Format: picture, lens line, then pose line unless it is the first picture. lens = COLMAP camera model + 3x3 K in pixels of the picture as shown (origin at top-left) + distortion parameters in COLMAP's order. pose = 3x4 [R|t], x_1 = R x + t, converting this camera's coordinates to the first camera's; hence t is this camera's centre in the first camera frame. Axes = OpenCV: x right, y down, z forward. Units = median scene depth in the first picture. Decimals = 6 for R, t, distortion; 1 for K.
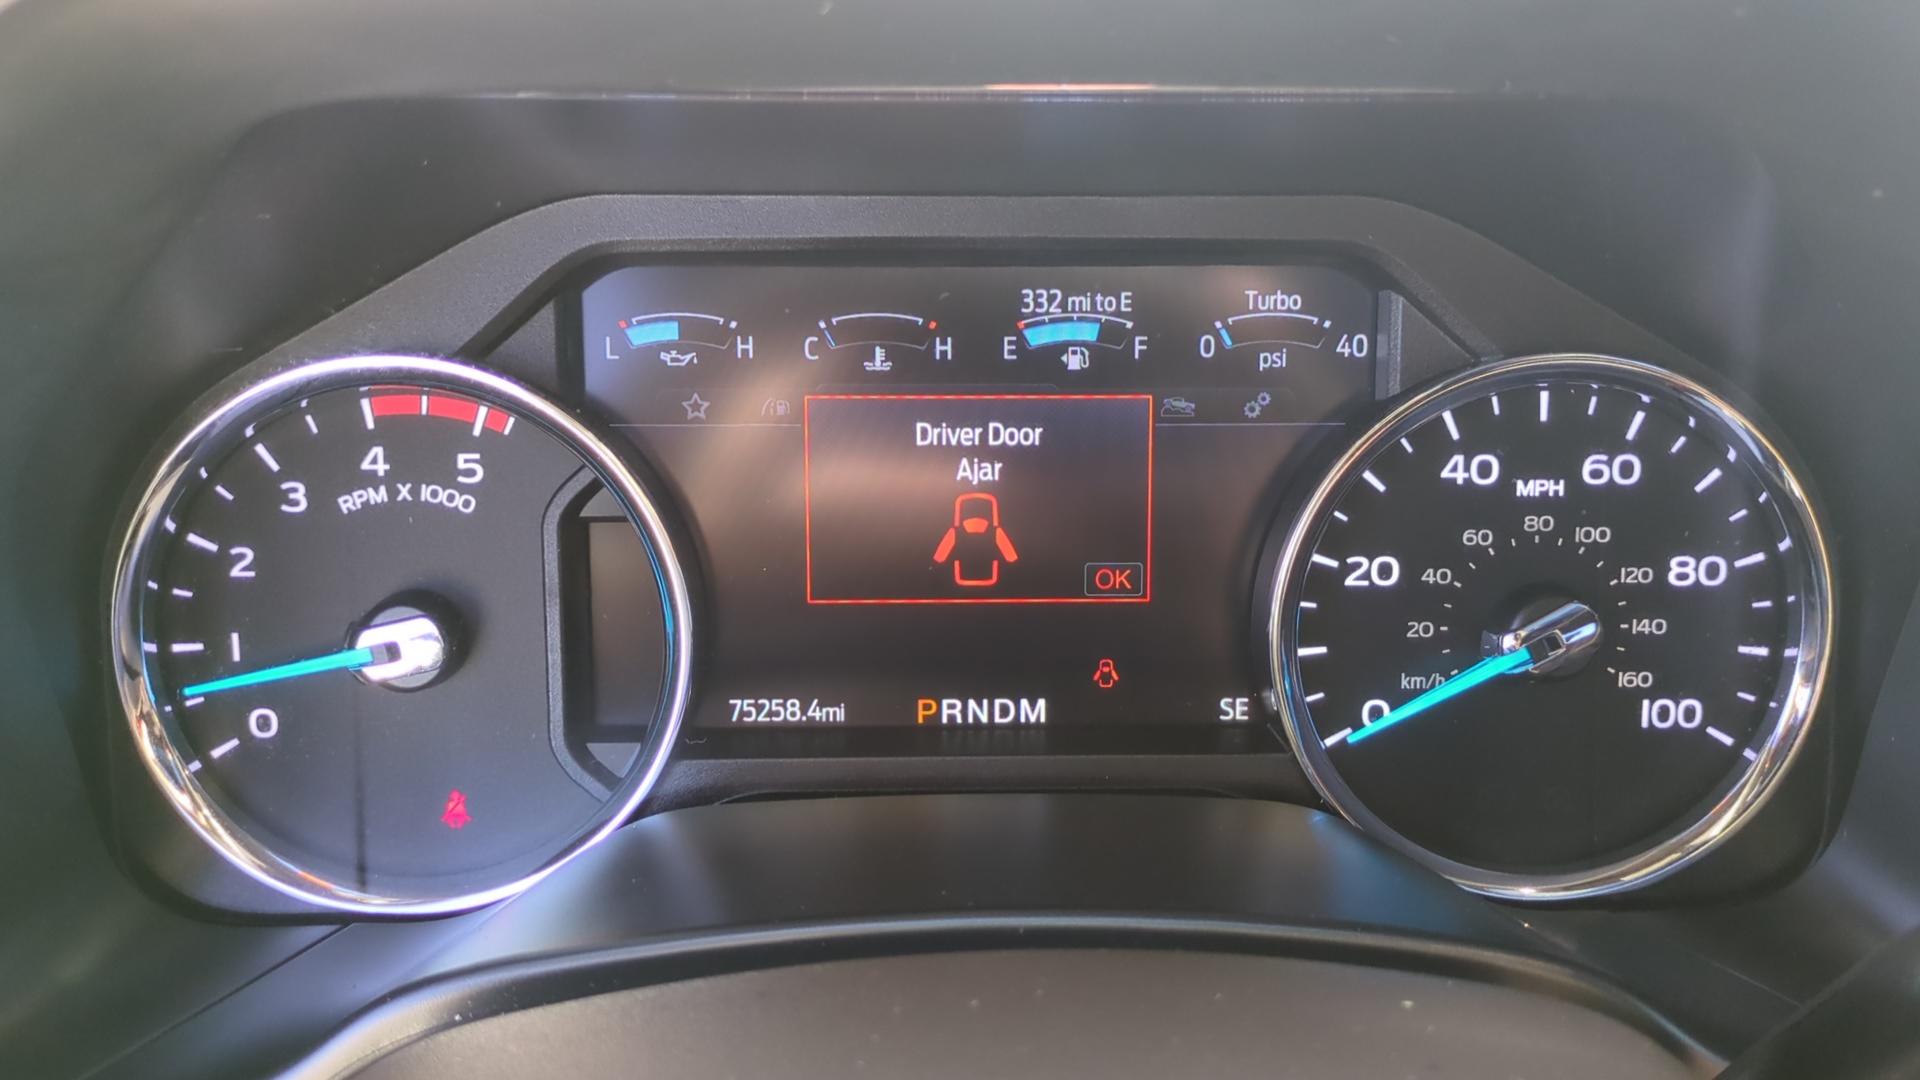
lens RADIAL K [[1642.2, 0, 974.1], [0, 1642.2, 536.0], [0, 0, 1]] dist [0.060208, -0.069064]
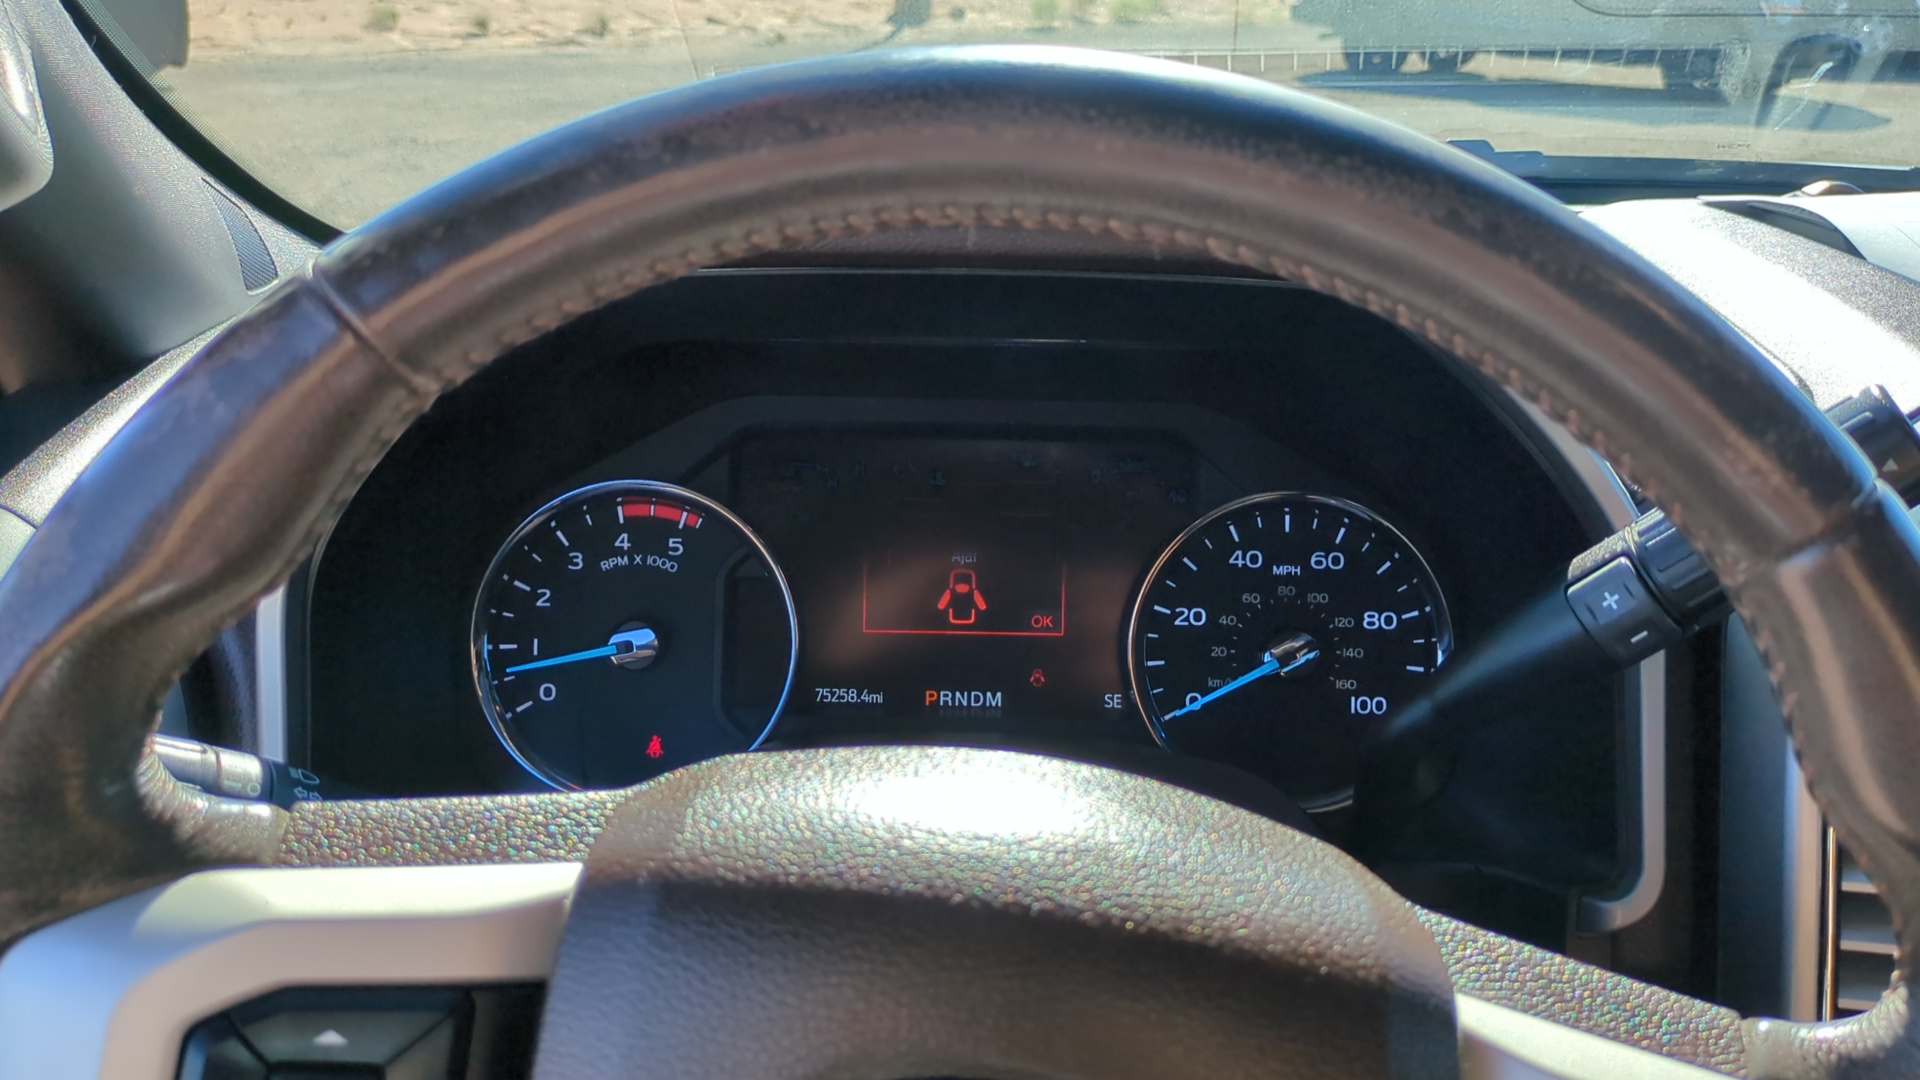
lens RADIAL K [[1632.2, 0, 980.7], [0, 1632.2, 545.8], [0, 0, 1]] dist [0.098725, -0.148006]
pose [[0.999566, 0.017290, -0.023862, 0.061552], [-0.020896, 0.986853, -0.160266, 0.227682], [0.020778, 0.160695, 0.986785, -0.708783]]
